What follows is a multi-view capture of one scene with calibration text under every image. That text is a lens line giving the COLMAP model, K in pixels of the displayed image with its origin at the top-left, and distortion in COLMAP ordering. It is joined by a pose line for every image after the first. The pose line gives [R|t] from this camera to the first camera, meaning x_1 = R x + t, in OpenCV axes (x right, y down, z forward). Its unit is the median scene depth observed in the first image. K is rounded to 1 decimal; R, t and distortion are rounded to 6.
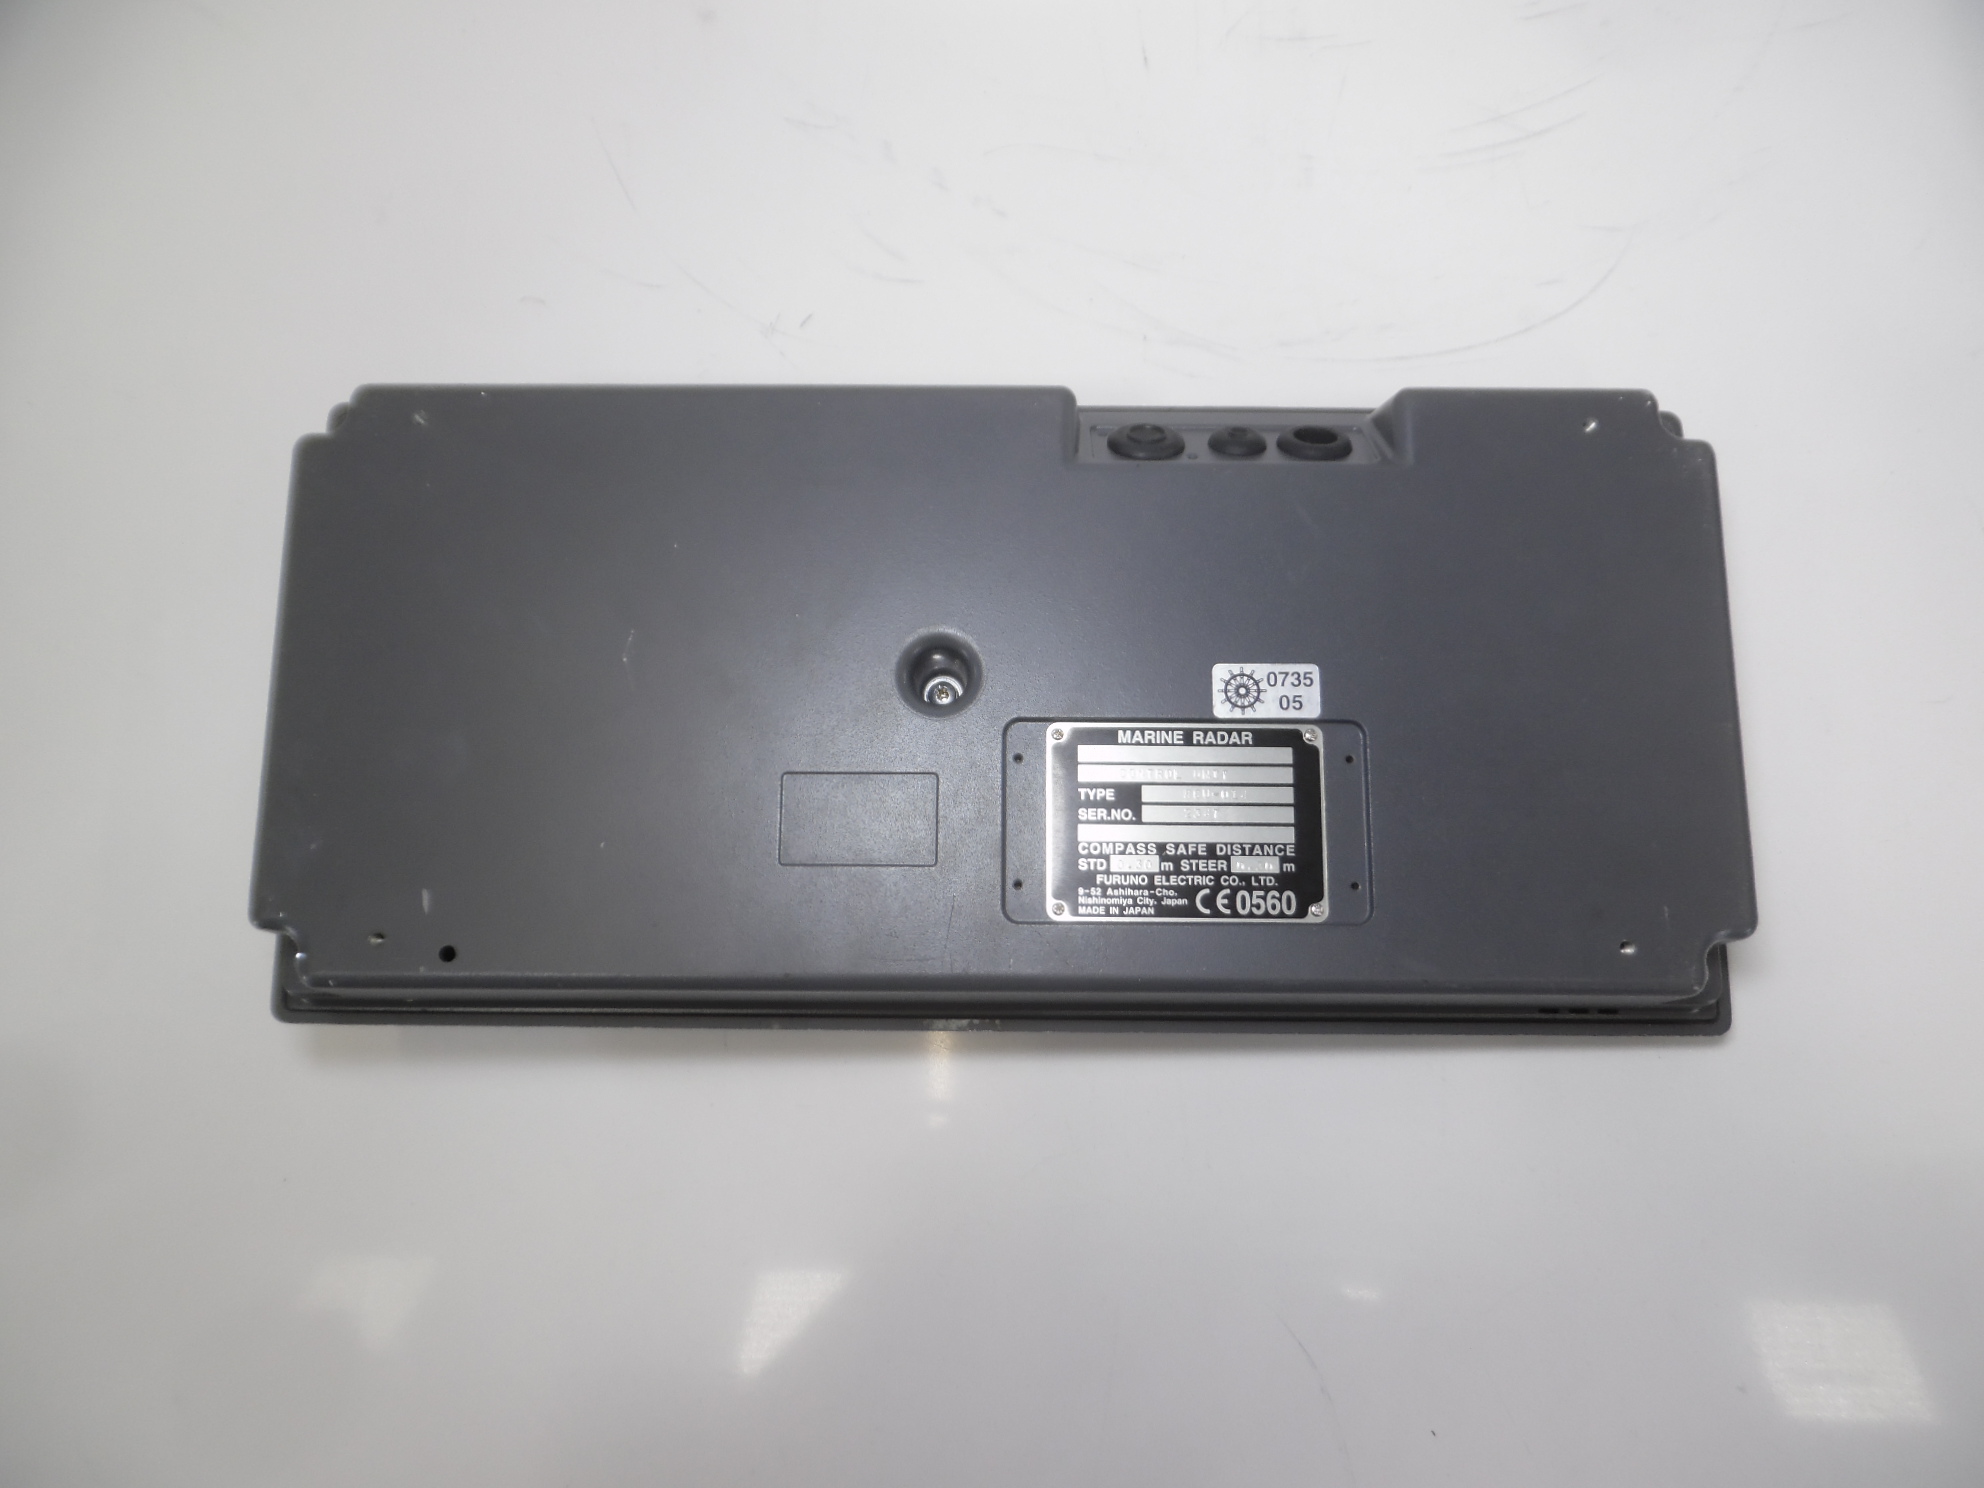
lens RADIAL K [[1344.5, 0, 992.0], [0, 1344.5, 744.0], [0, 0, 1]] dist [0.002789, 0.000867]
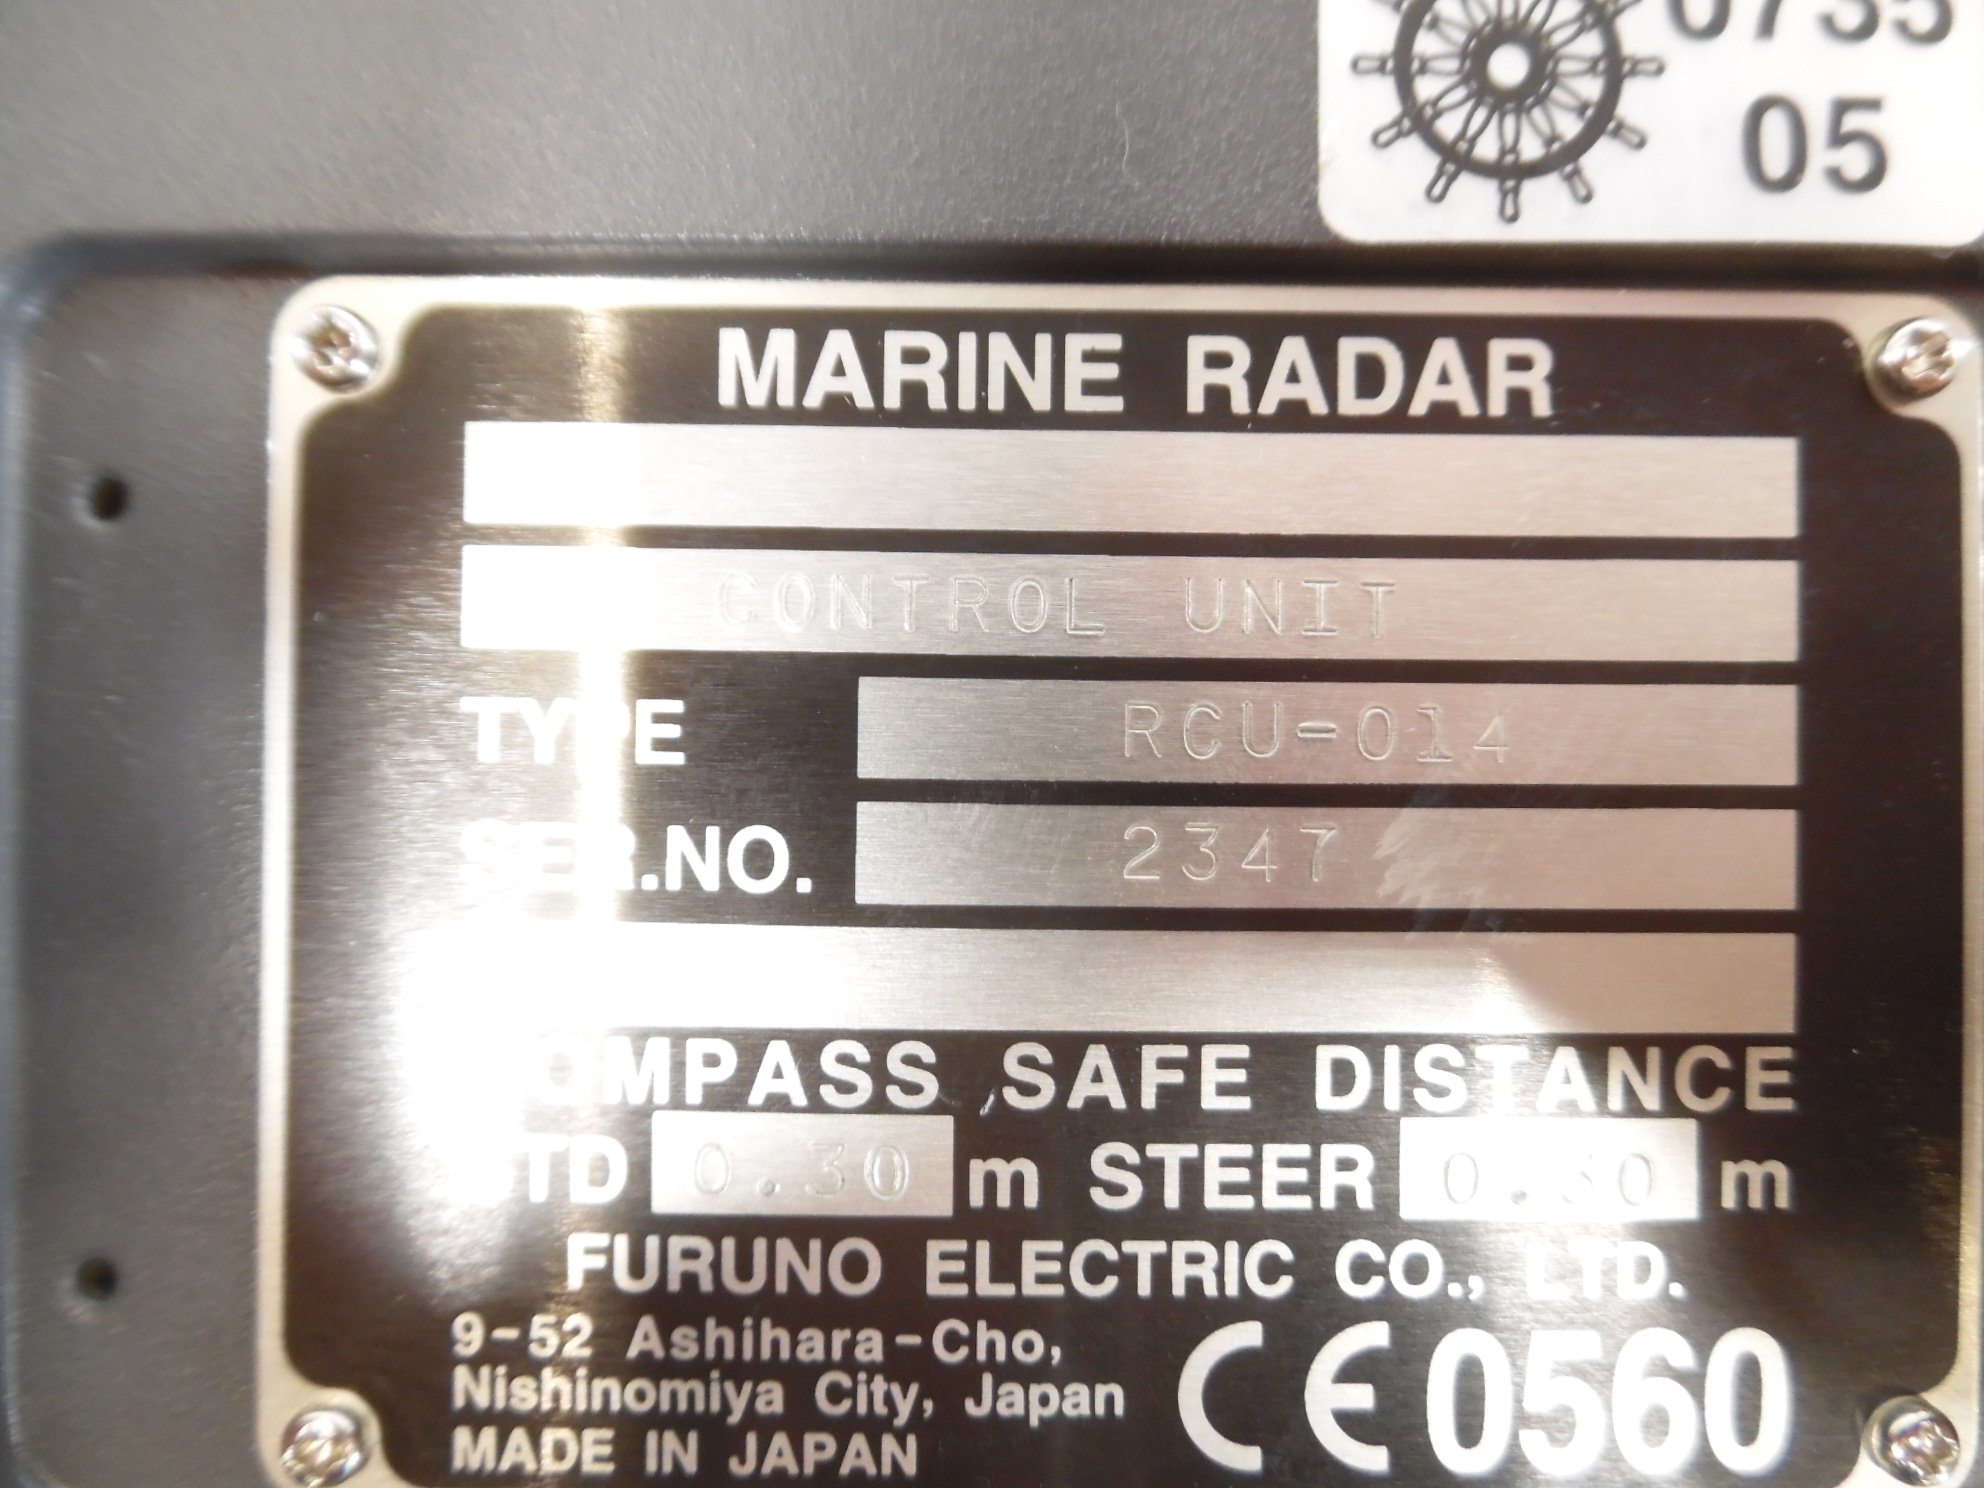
lens RADIAL K [[1344.5, 0, 992.0], [0, 1344.5, 744.0], [0, 0, 1]] dist [0.002789, 0.000867]
pose [[0.999999, 0.000594, 0.001164, 0.128155], [-0.000768, 0.987756, 0.156005, 0.014010], [-0.001057, -0.156006, 0.987756, 0.846392]]
